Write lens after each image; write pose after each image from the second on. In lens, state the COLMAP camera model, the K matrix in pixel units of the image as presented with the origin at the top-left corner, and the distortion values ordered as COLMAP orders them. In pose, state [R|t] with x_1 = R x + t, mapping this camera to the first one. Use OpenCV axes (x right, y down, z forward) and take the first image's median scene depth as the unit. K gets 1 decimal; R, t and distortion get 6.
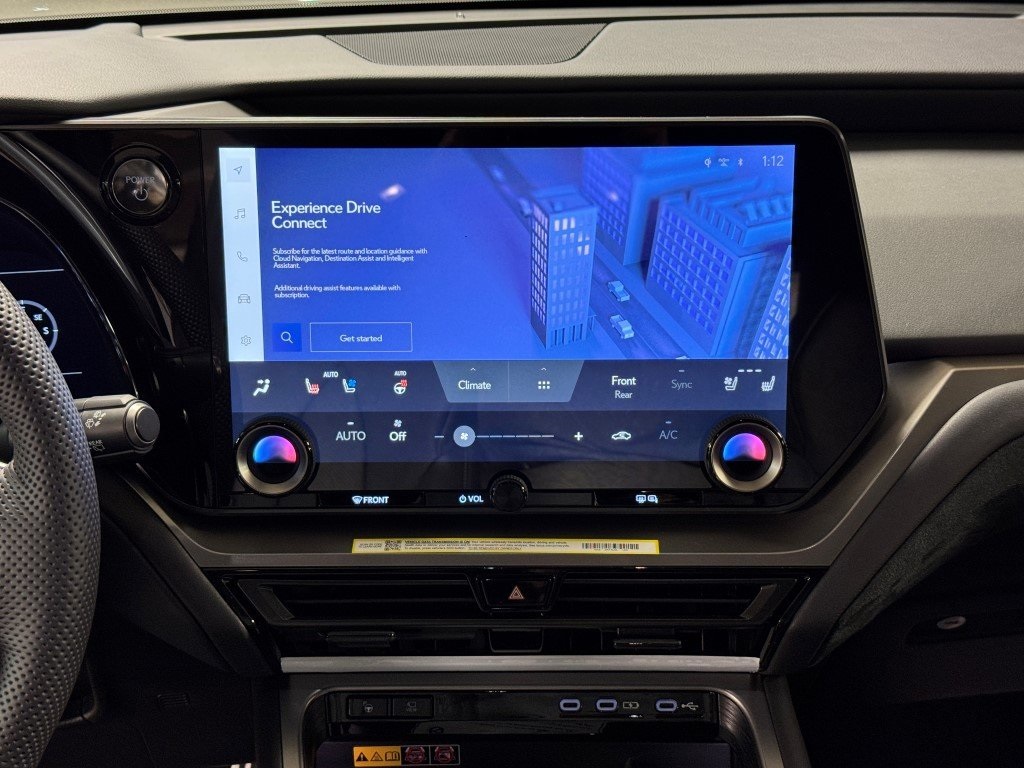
lens RADIAL K [[1454.3, 0, 519.6], [0, 1454.3, 384.0], [0, 0, 1]] dist [0.151283, -0.056515]
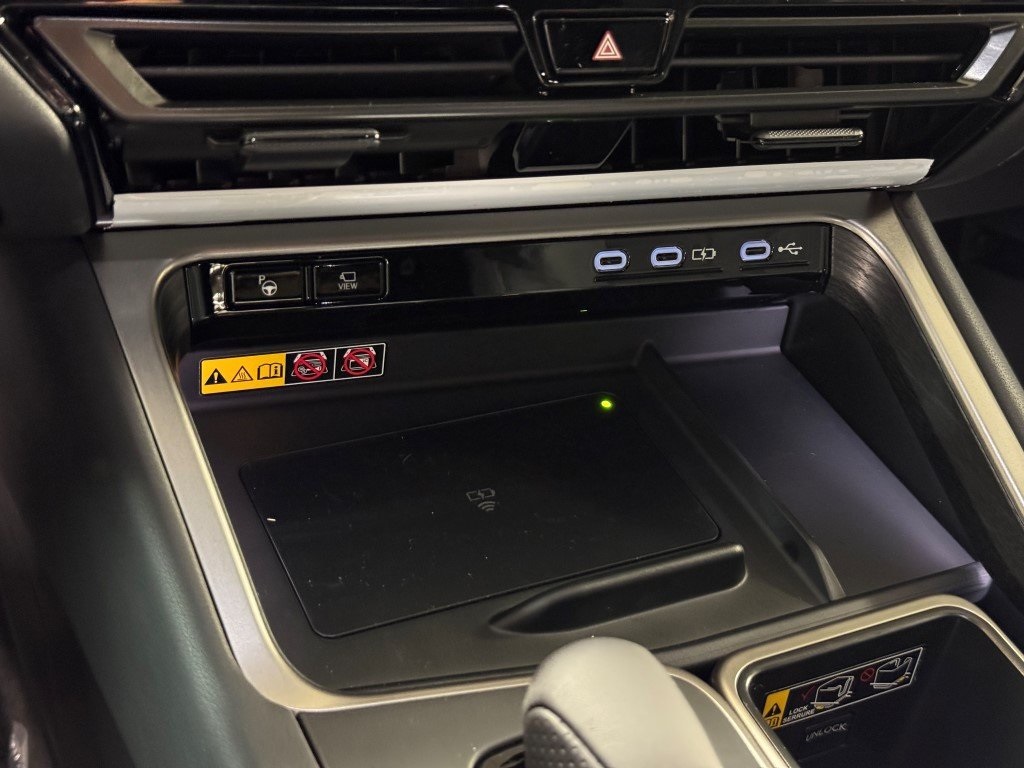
lens RADIAL K [[1446.8, 0, 512.0], [0, 1446.8, 384.0], [0, 0, 1]] dist [0.217855, -0.566473]
pose [[0.928044, -0.091915, 0.360951, -0.231455], [-0.010156, 0.962469, 0.271202, 0.118566], [-0.372332, -0.255353, 0.892280, 0.523814]]
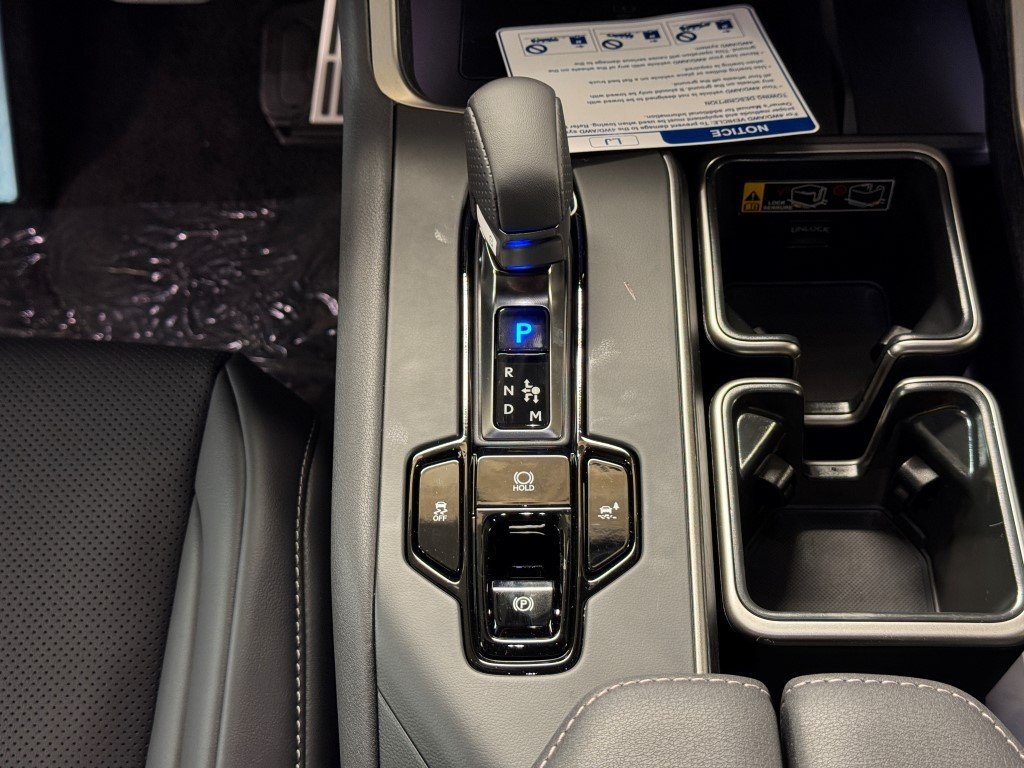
lens RADIAL K [[1446.8, 0, 512.0], [0, 1446.8, 384.0], [0, 0, 1]] dist [0.217855, -0.566473]
pose [[0.991402, 0.095064, -0.089920, 0.009438], [-0.034021, 0.850803, 0.524382, 0.077799], [0.126354, -0.516814, 0.846722, 0.240720]]
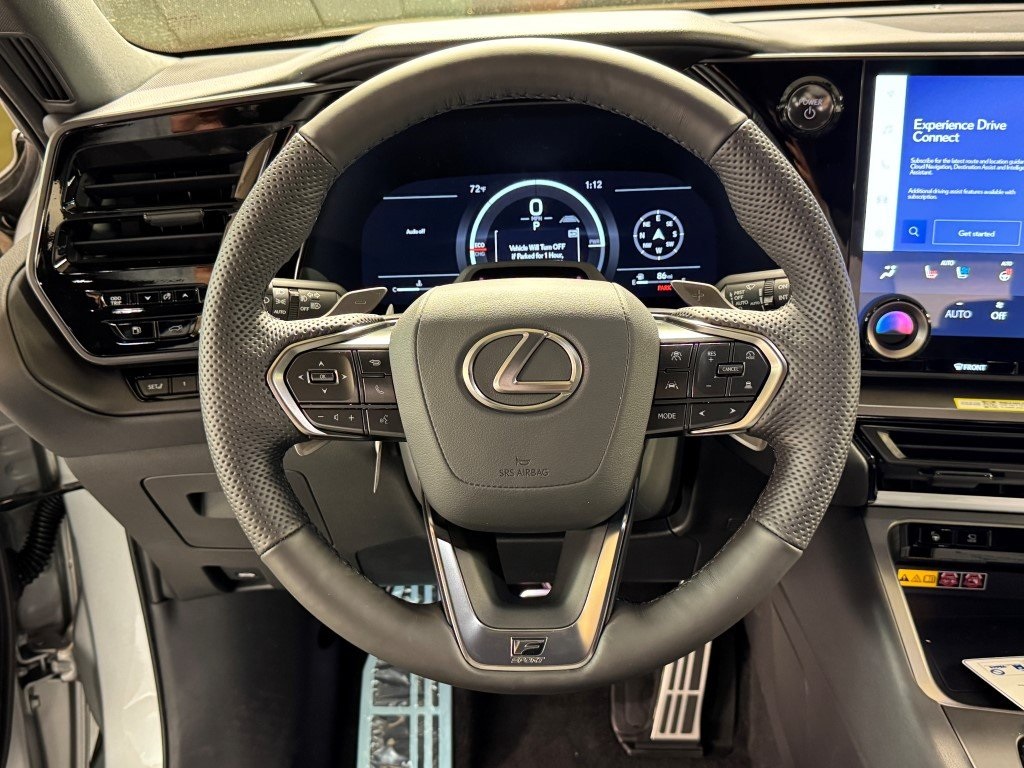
lens RADIAL K [[1033.9, 0, 512.0], [0, 1033.9, 384.0], [0, 0, 1]] dist [0.160738, -0.401364]
pose [[0.990187, 0.042766, -0.133044, -0.373829], [-0.039776, 0.998895, 0.025052, 0.088541], [0.133968, -0.019515, 0.990793, 0.070517]]
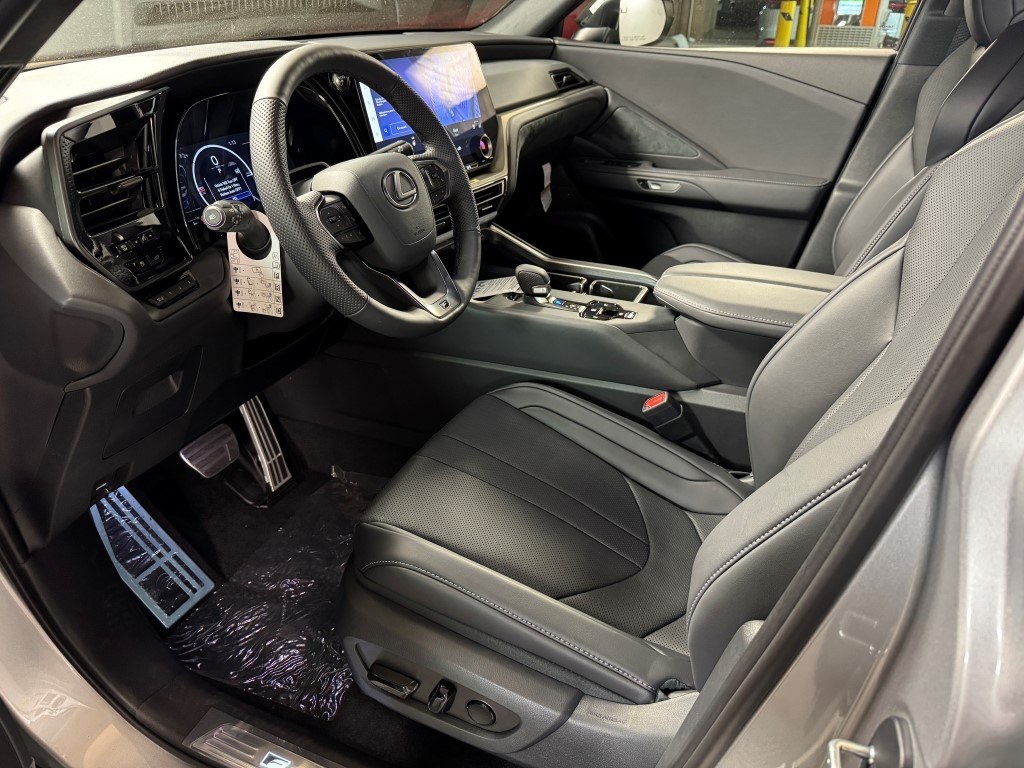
lens RADIAL K [[726.3, 0, 512.0], [0, 726.3, 384.0], [0, 0, 1]] dist [0.164759, -0.384968]
pose [[0.498978, -0.402147, 0.767658, -1.364394], [0.349501, 0.903962, 0.246376, 0.149333], [-0.793013, 0.145361, 0.591608, 0.009491]]
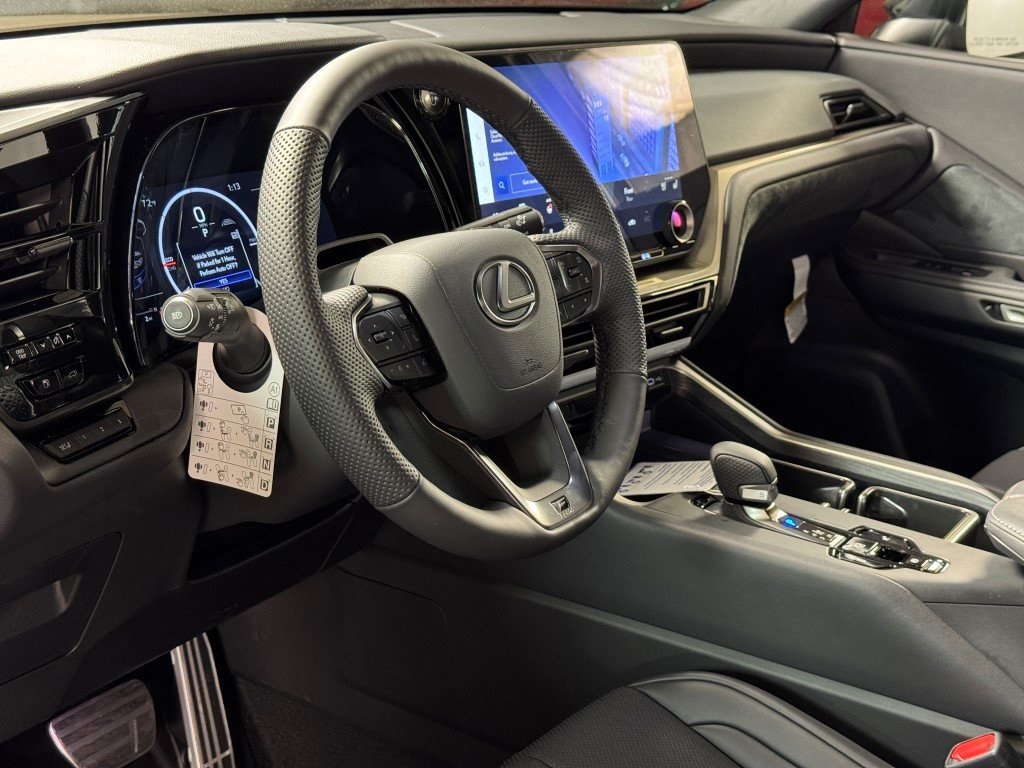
lens RADIAL K [[1446.8, 0, 512.0], [0, 1446.8, 384.0], [0, 0, 1]] dist [0.217855, -0.566473]
pose [[0.644257, -0.198585, 0.738577, -1.393765], [0.263902, 0.964113, 0.029025, 0.137548], [-0.717836, 0.176213, 0.673544, -0.057366]]
